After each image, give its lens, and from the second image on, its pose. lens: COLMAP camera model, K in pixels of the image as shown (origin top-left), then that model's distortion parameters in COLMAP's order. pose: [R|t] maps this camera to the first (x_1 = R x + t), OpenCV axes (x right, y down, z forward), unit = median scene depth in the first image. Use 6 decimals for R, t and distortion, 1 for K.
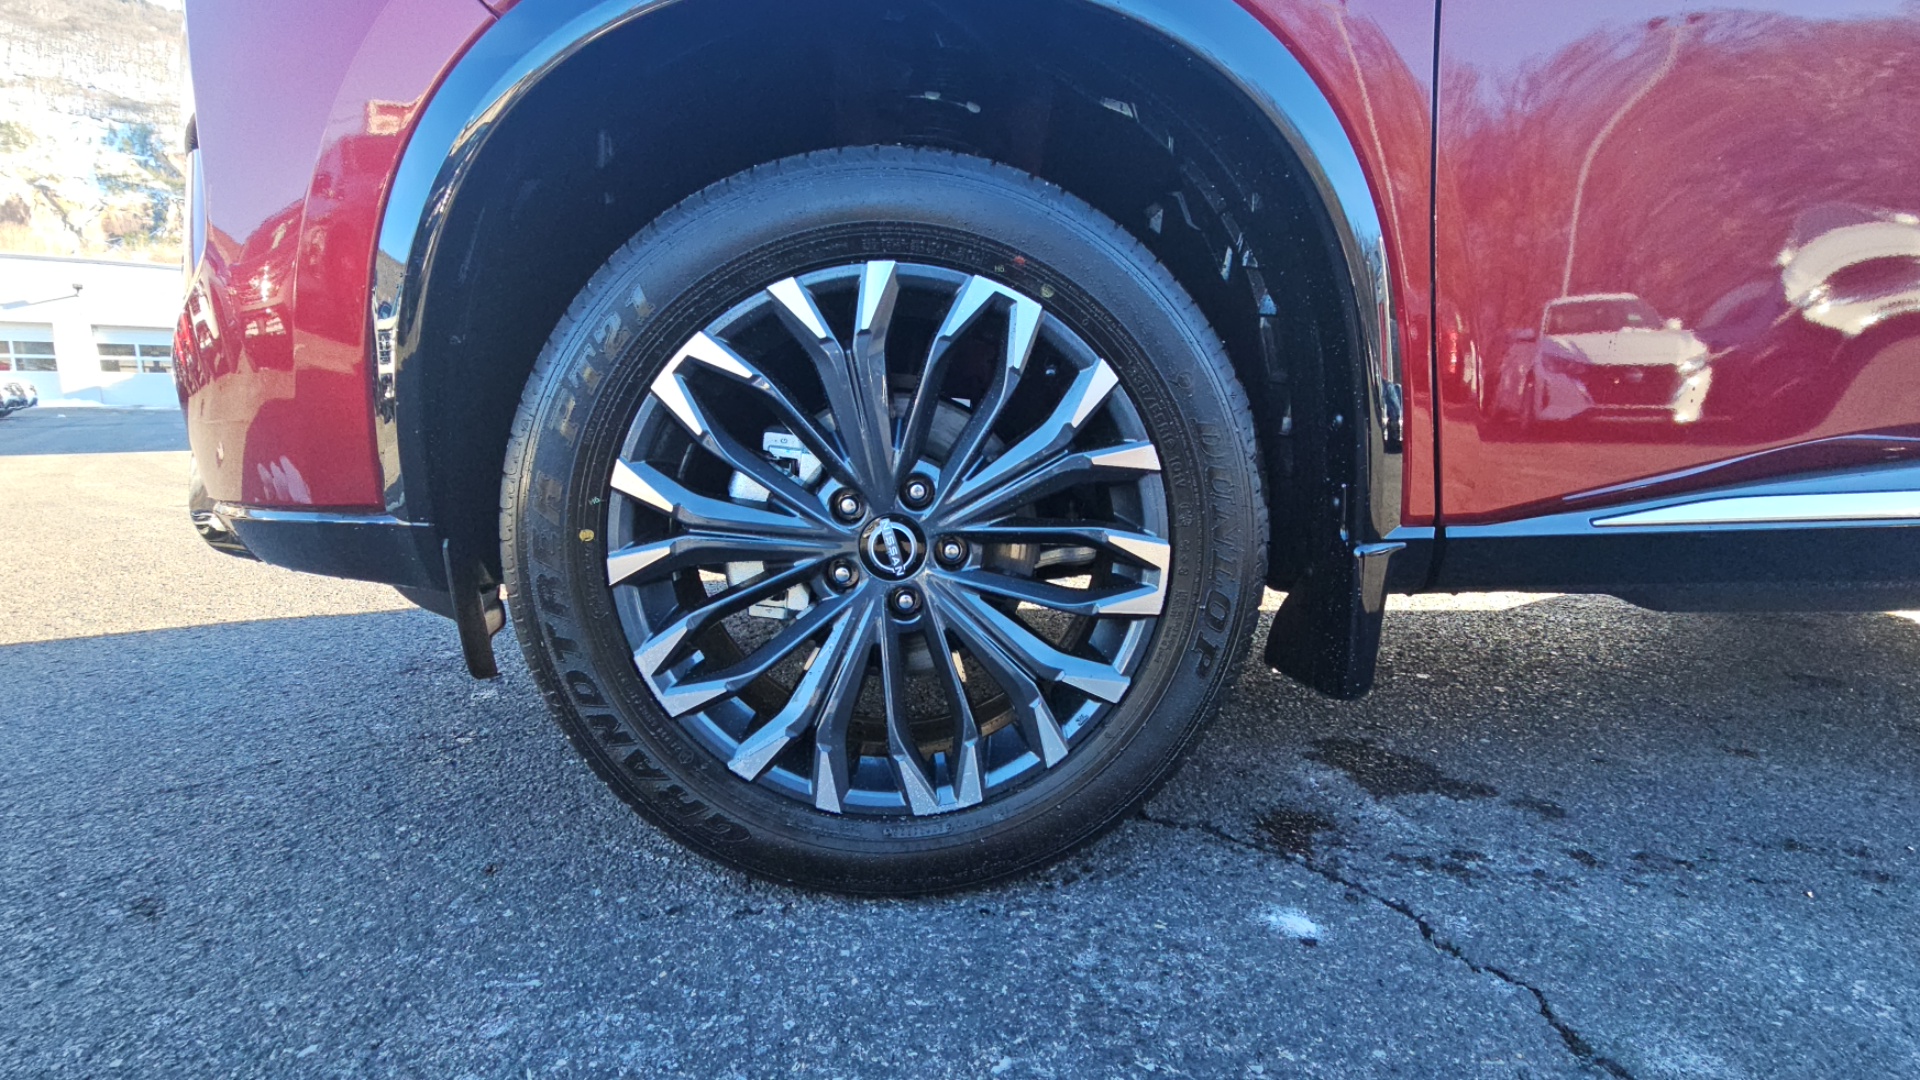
lens RADIAL K [[862.0, 0, 965.2], [0, 862.0, 526.8], [0, 0, 1]] dist [0.015994, -0.014378]
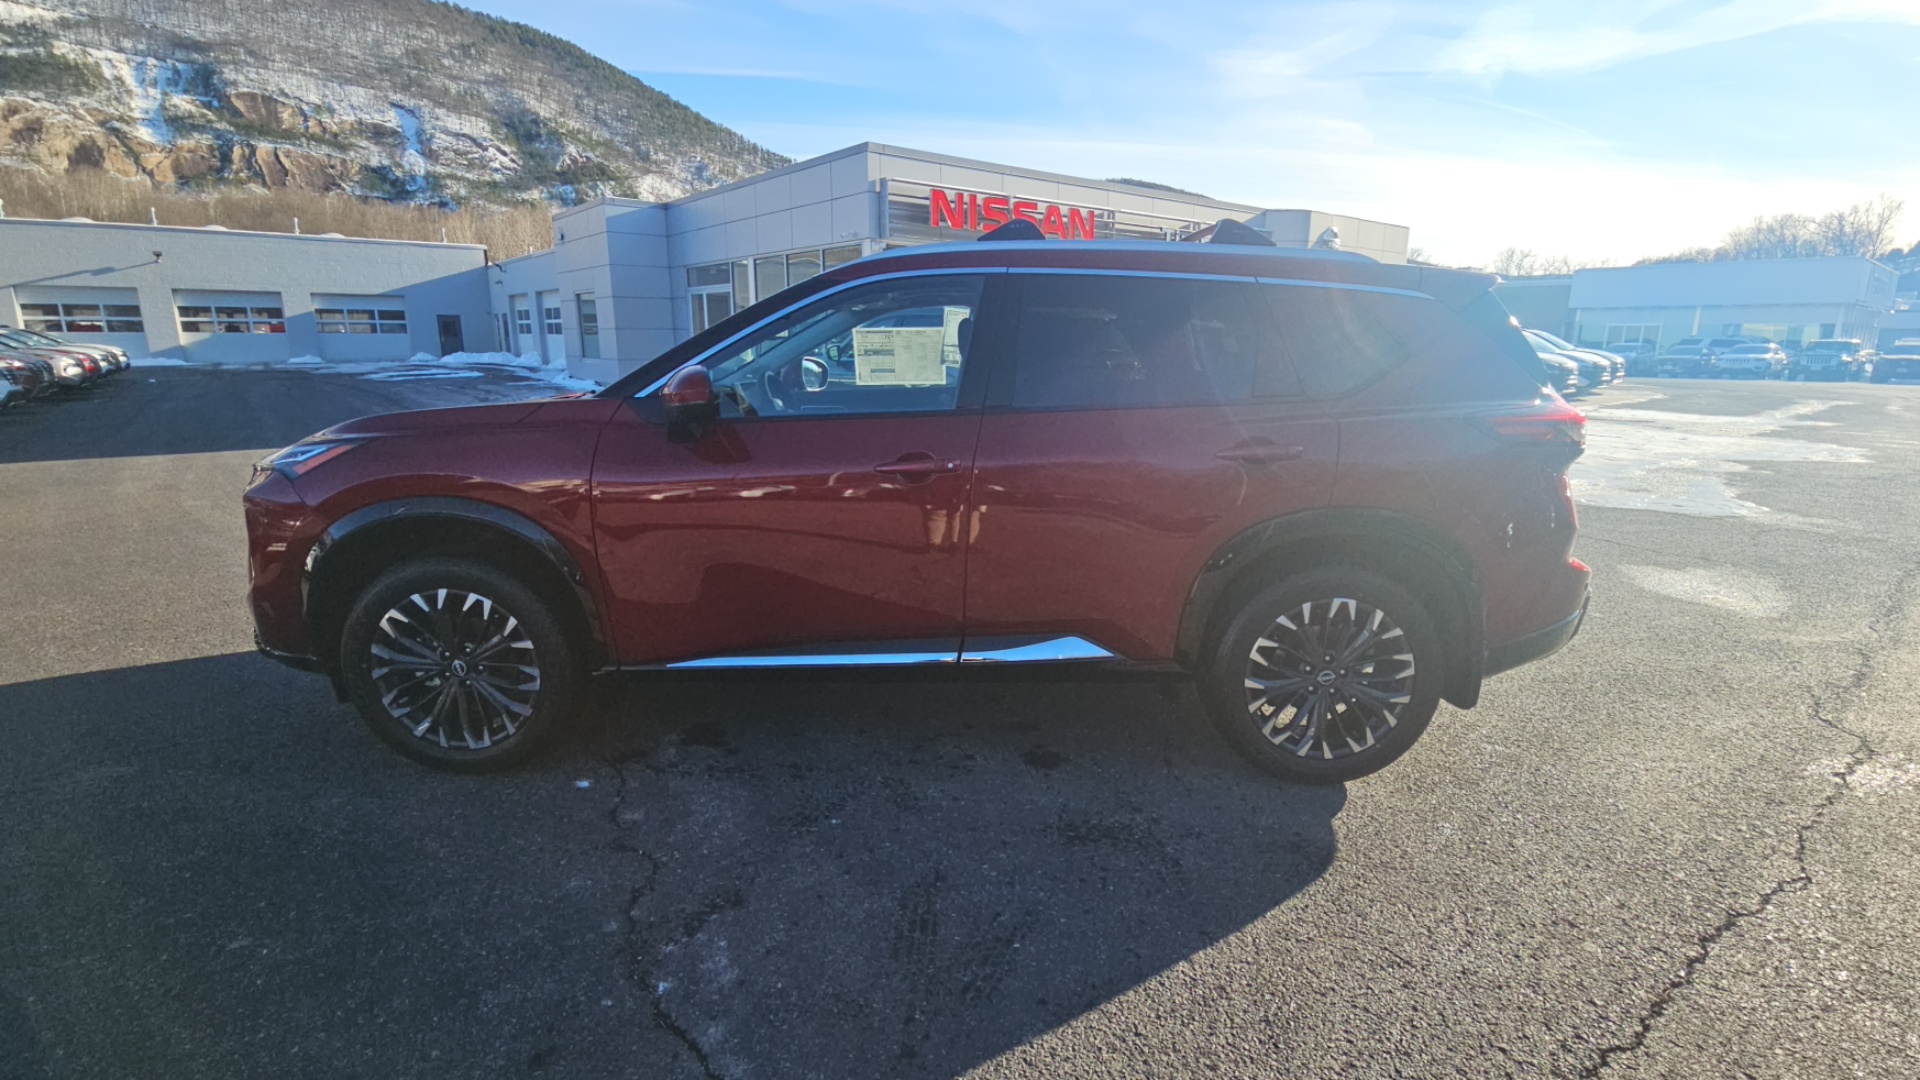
lens RADIAL K [[862.0, 0, 965.2], [0, 862.0, 526.8], [0, 0, 1]] dist [0.015994, -0.014378]
pose [[0.998477, 0.011953, -0.053859, 1.980391], [-0.008105, 0.997436, 0.071101, -0.751613], [0.054571, -0.070556, 0.996014, -2.098553]]
